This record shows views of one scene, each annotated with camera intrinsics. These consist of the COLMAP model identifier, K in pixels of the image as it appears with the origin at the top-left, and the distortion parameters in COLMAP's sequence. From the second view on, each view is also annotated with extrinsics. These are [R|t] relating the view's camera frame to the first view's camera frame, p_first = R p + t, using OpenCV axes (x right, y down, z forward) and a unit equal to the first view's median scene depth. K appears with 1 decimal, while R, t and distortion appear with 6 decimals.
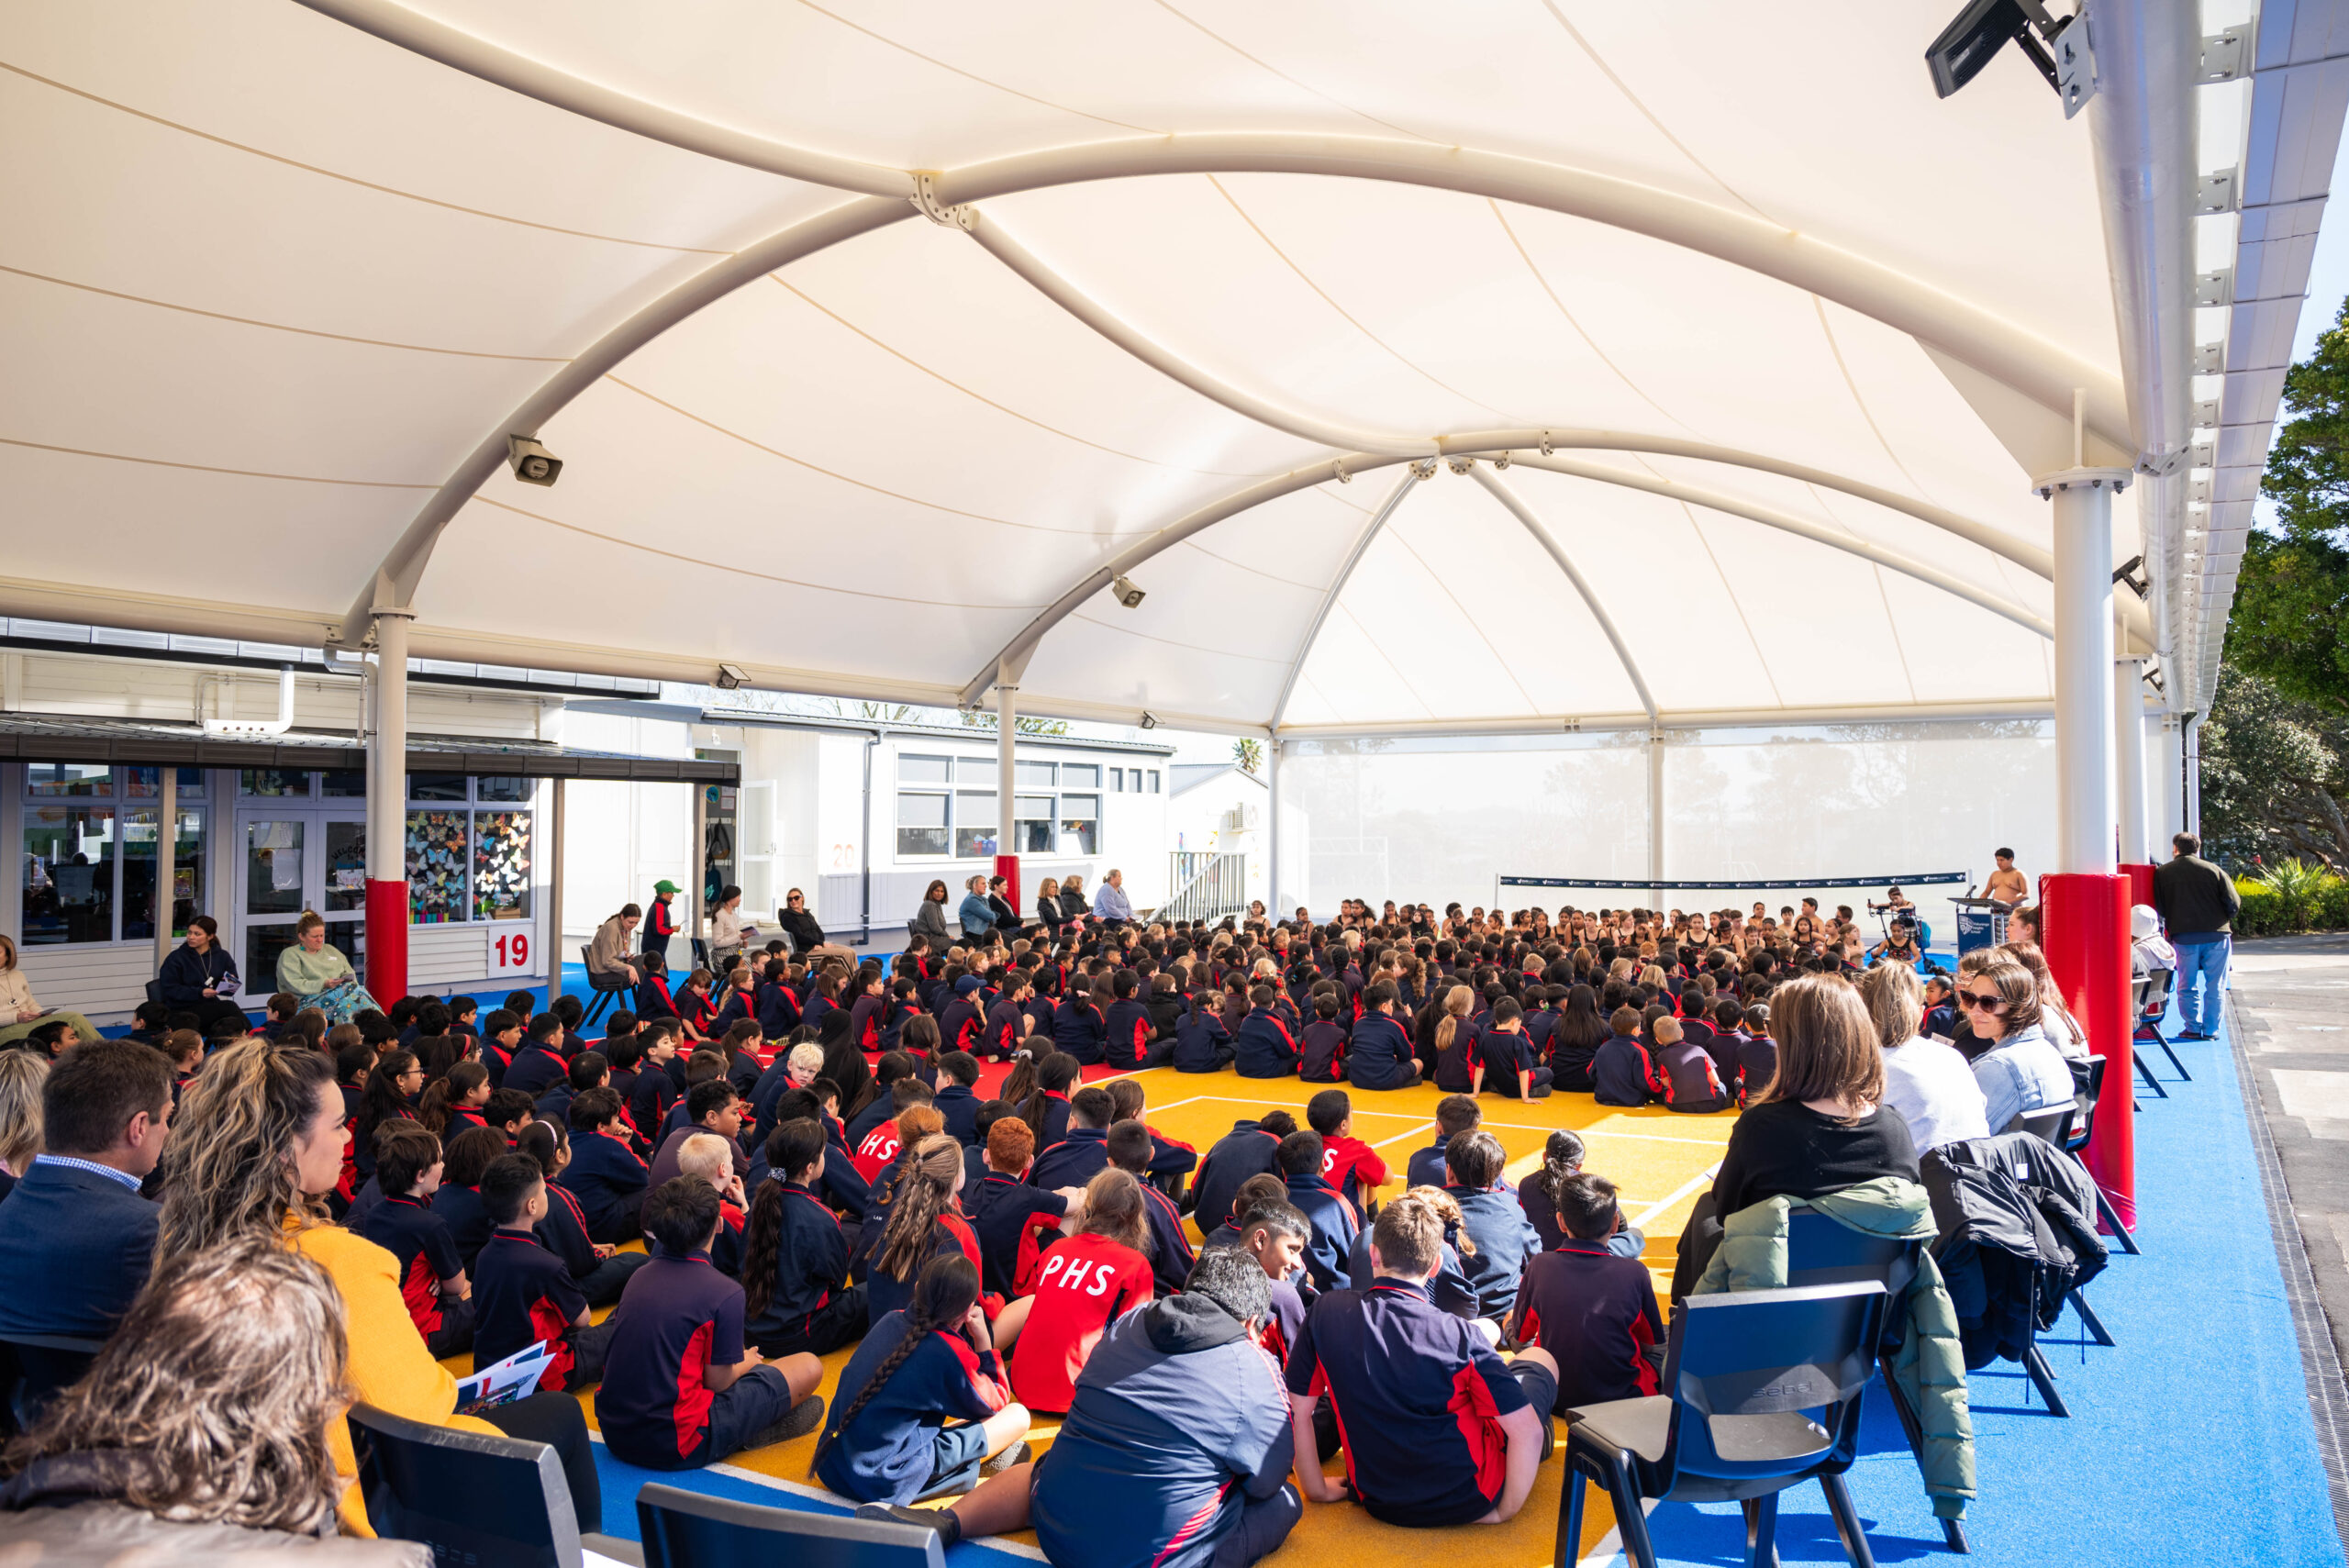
lens RADIAL K [[1582.3, 0, 1181.8], [0, 1582.3, 778.3], [0, 0, 1]] dist [0.006332, 0.001482]
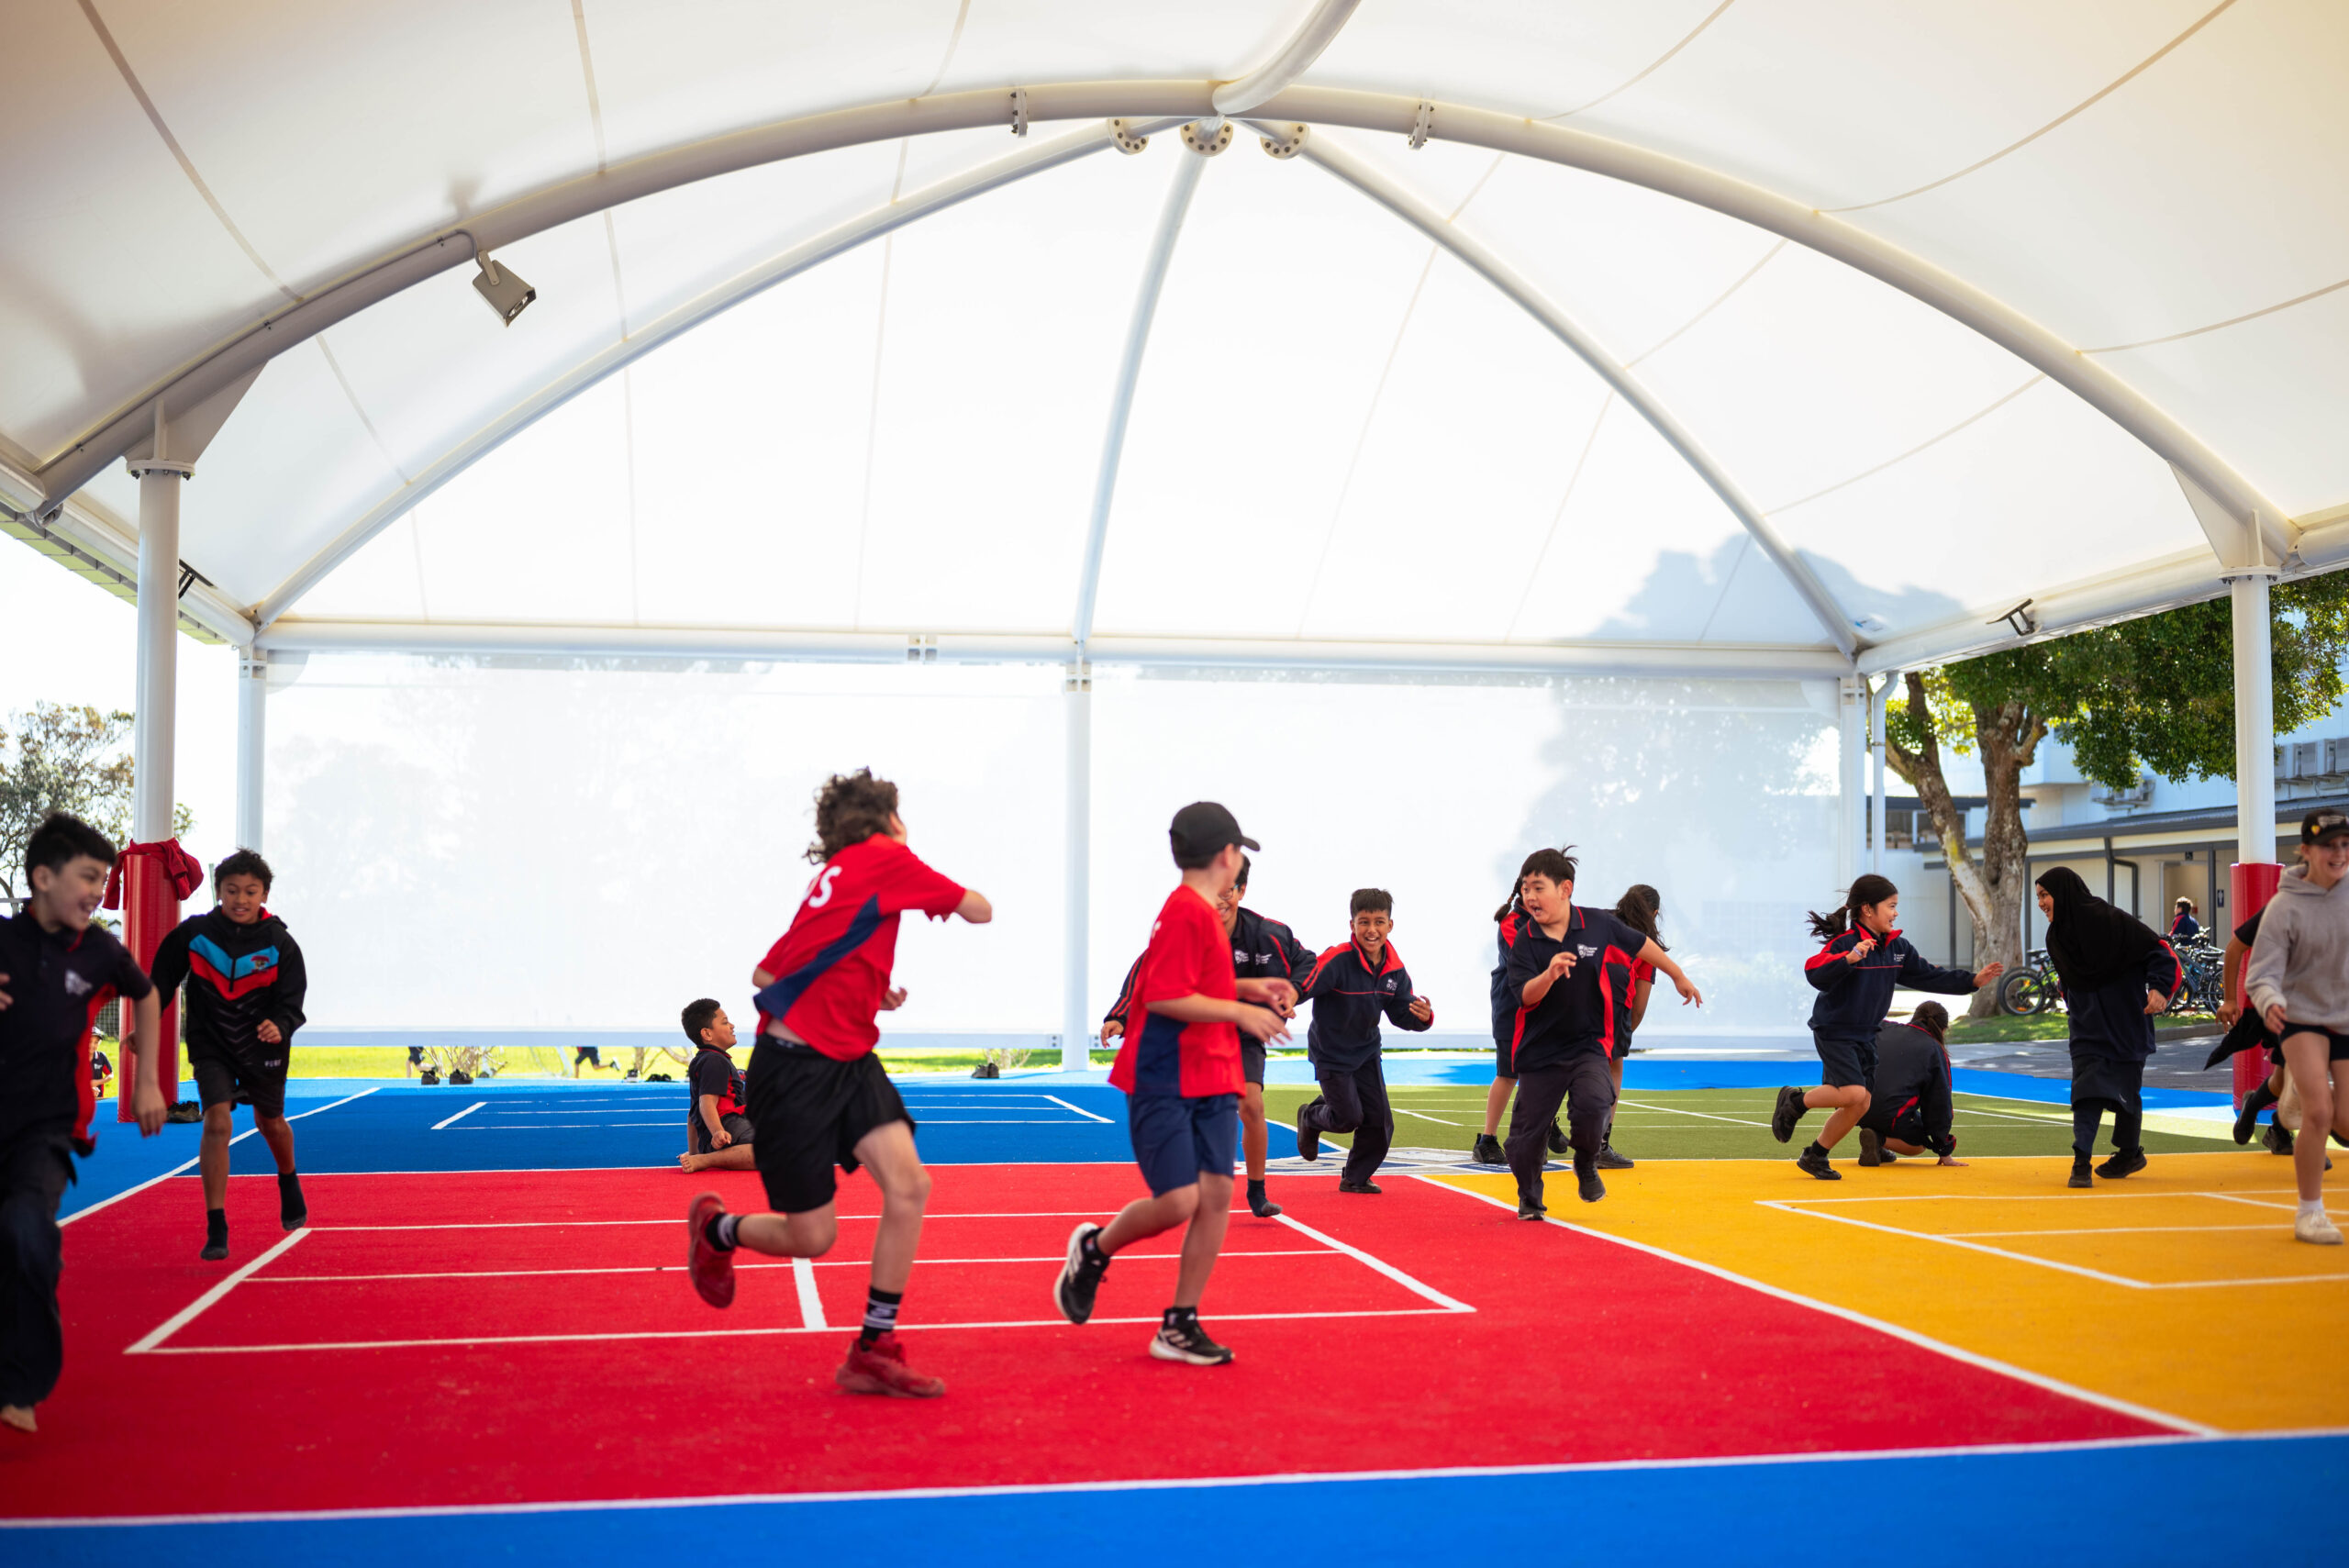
lens RADIAL K [[3370.9, 0, 1178.0], [0, 3370.9, 796.6], [0, 0, 1]] dist [-0.036341, 0.000000]
pose [[0.765742, 0.033062, 0.642298, -0.412219], [-0.024124, 0.999452, -0.022687, 0.039581], [-0.642696, 0.001878, 0.766119, 0.095237]]
